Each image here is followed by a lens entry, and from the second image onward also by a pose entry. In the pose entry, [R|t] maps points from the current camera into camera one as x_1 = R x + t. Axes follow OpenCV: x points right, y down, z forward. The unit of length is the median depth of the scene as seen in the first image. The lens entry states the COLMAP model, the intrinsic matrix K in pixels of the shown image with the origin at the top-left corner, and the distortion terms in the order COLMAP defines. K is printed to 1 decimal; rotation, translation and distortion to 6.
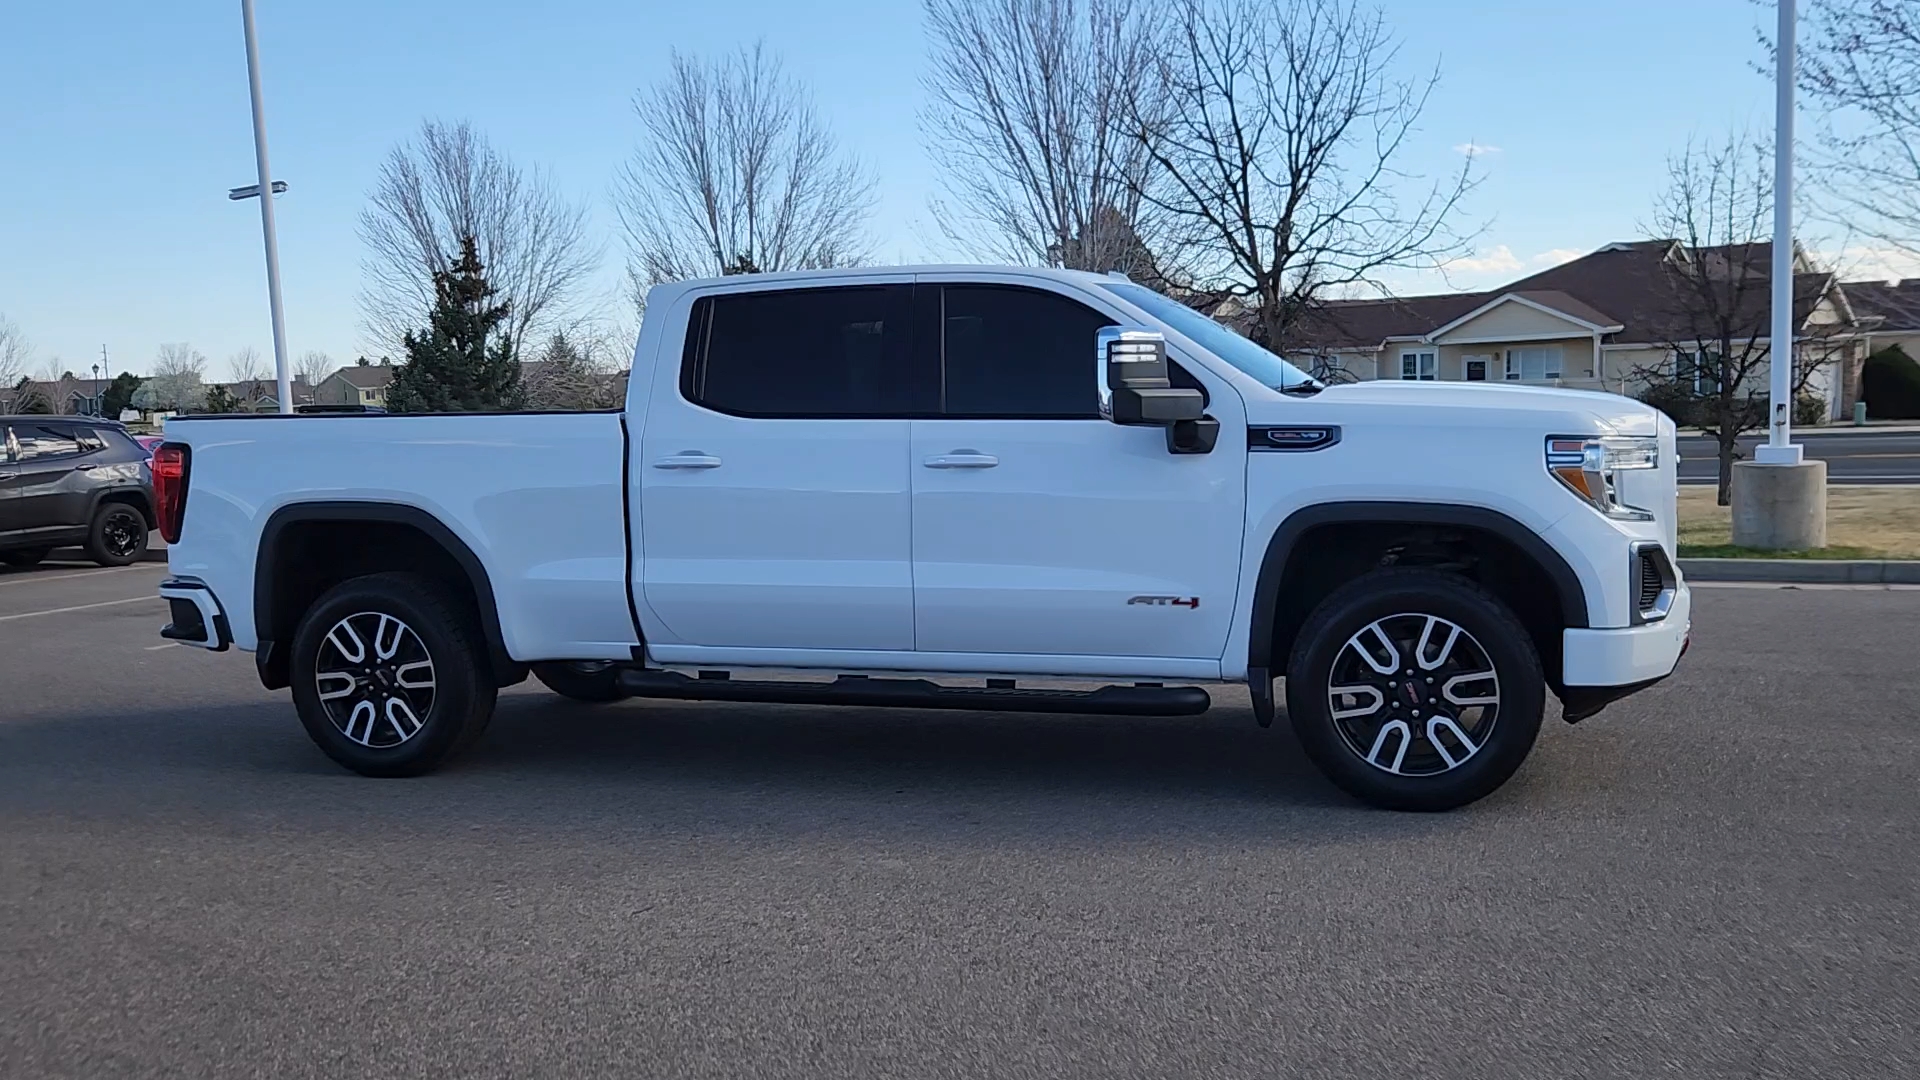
lens RADIAL K [[1630.6, 0, 943.2], [0, 1630.6, 542.4], [0, 0, 1]] dist [0.036378, -0.029046]
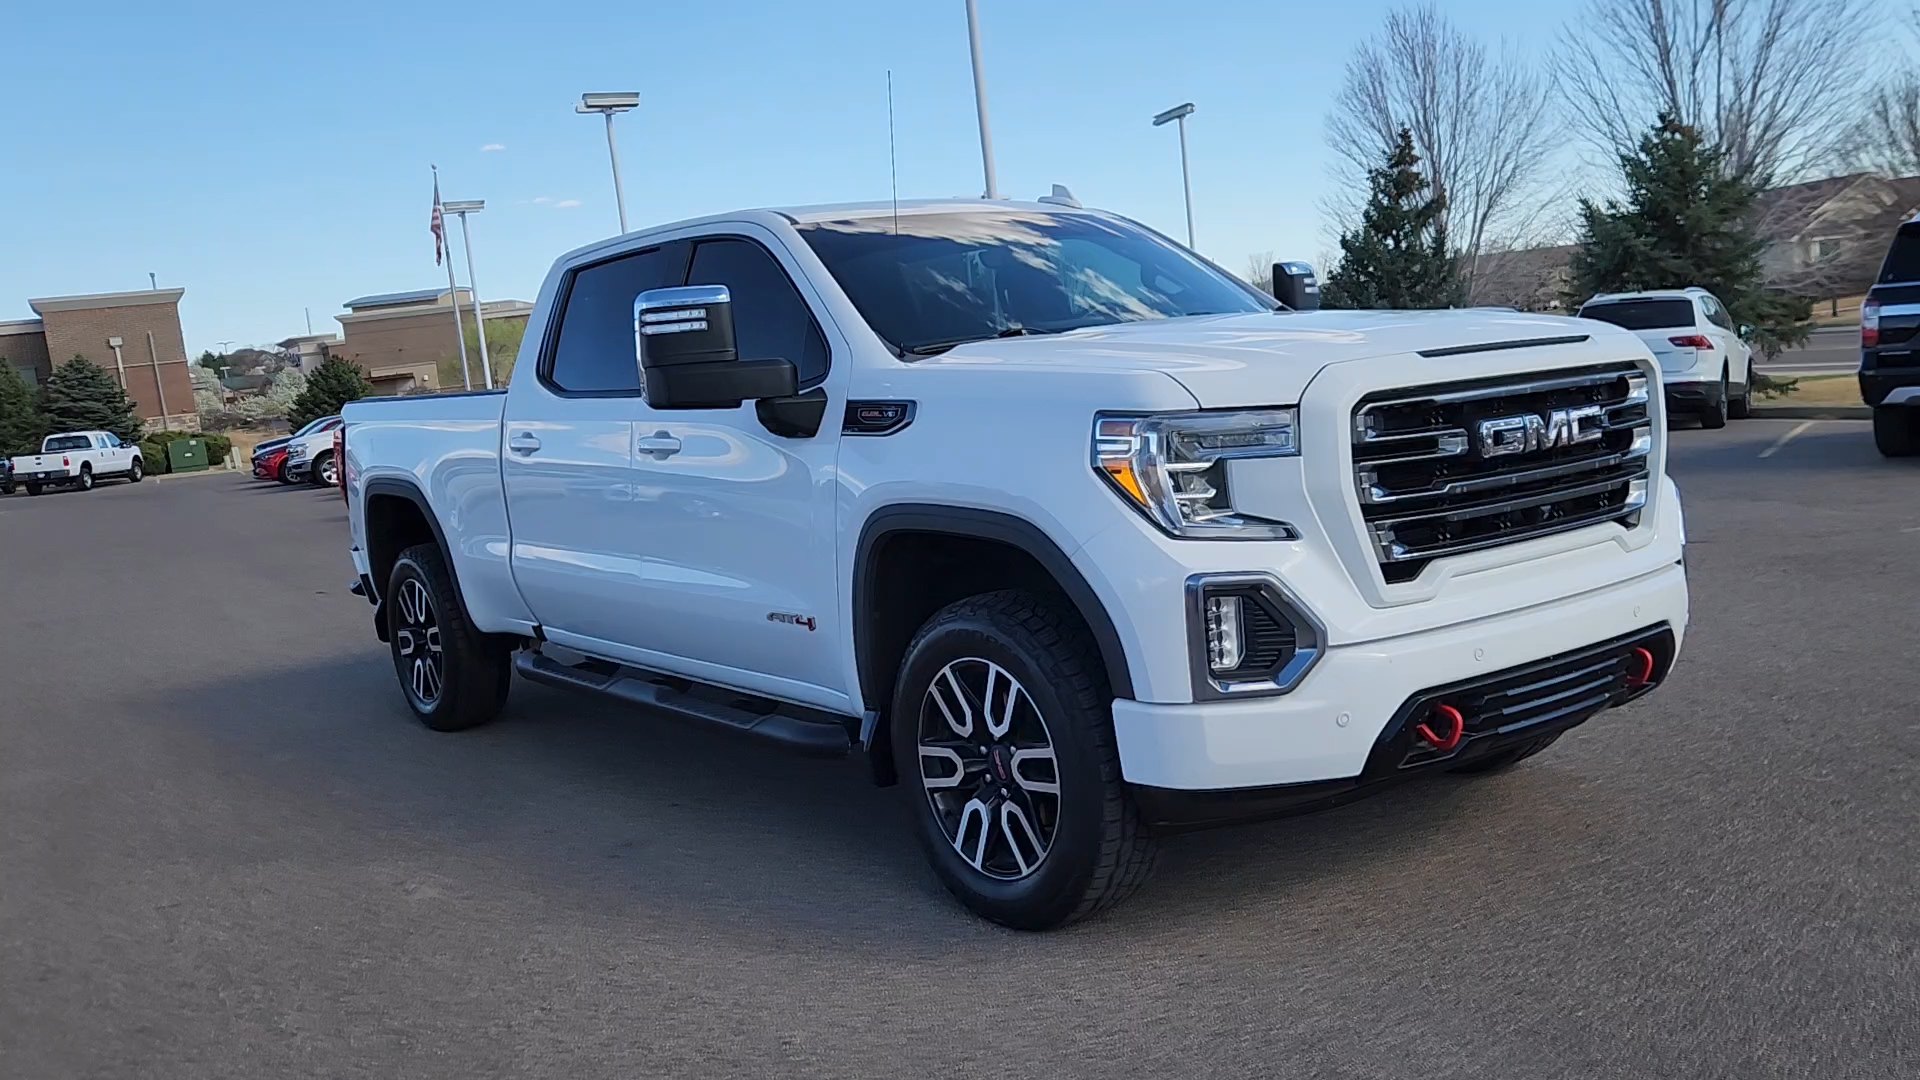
lens RADIAL K [[1630.6, 0, 945.3], [0, 1630.6, 556.6], [0, 0, 1]] dist [0.036378, -0.029046]
pose [[0.798913, 0.031057, -0.600644, 0.590618], [0.014161, 0.997418, 0.070409, -0.044209], [0.601280, -0.064756, 0.796410, 0.344142]]
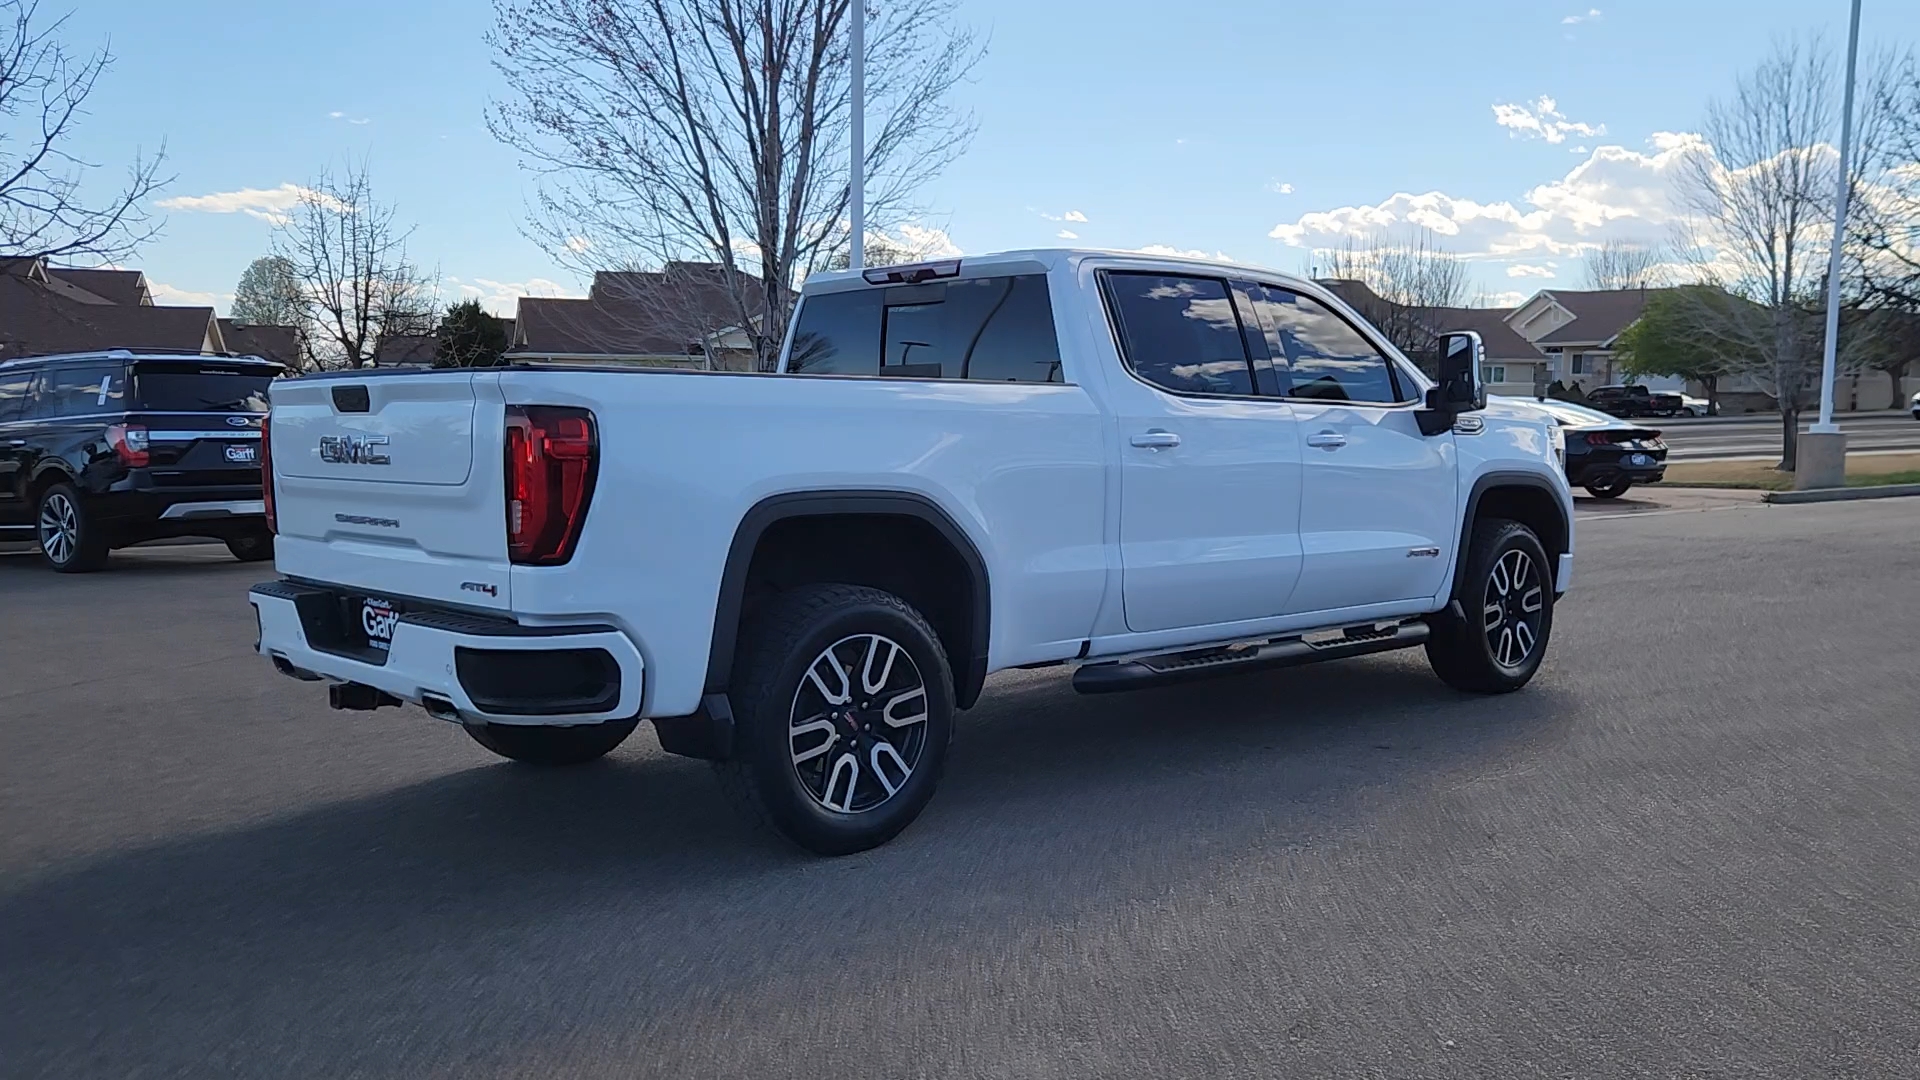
lens RADIAL K [[1630.6, 0, 946.1], [0, 1630.6, 548.6], [0, 0, 1]] dist [0.036378, -0.029046]
pose [[0.517425, -0.043334, 0.854631, -0.975359], [0.057582, 0.998217, 0.015752, -0.007144], [-0.853789, 0.041060, 0.518997, 0.568560]]
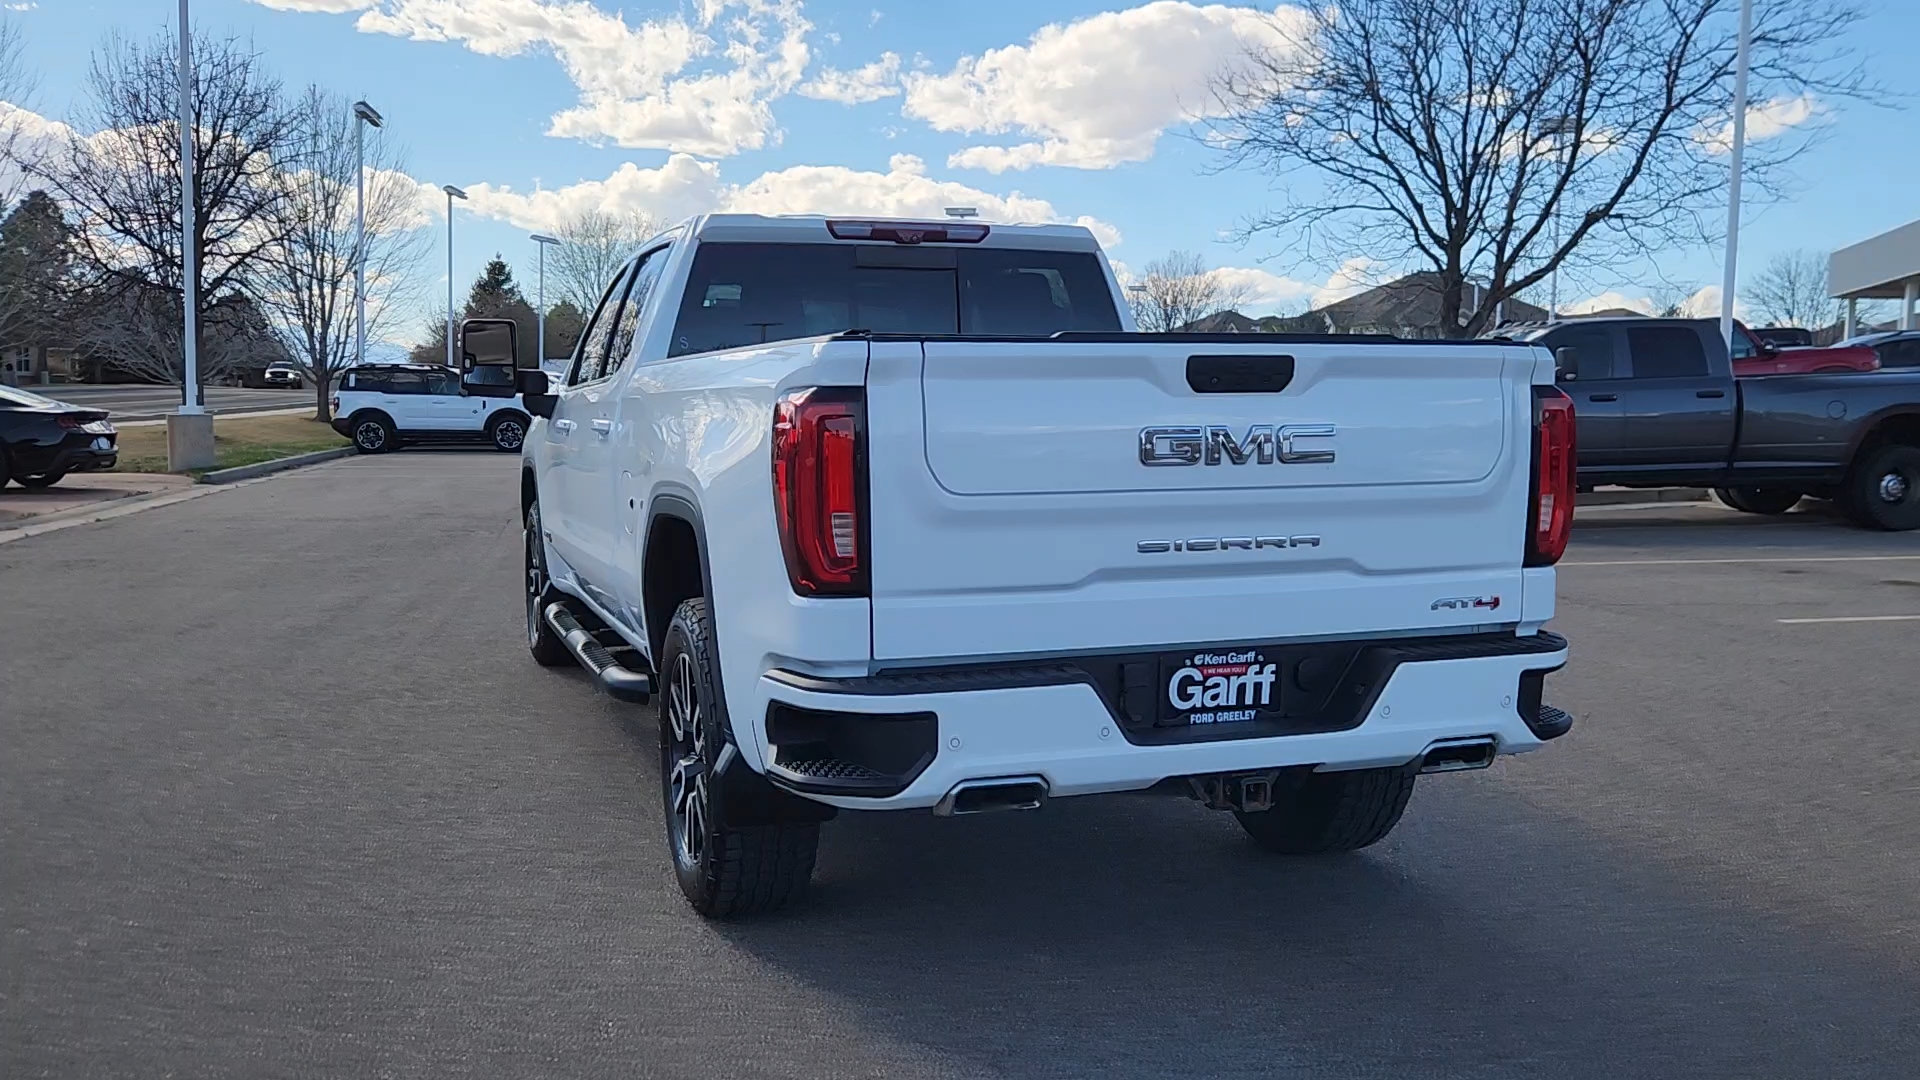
lens RADIAL K [[1630.6, 0, 946.8], [0, 1630.6, 540.3], [0, 0, 1]] dist [0.036378, -0.029046]
pose [[-0.579890, -0.045416, 0.813428, -0.851174], [0.081054, 0.990275, 0.113073, -0.092944], [-0.810652, 0.131501, -0.570570, 1.566940]]
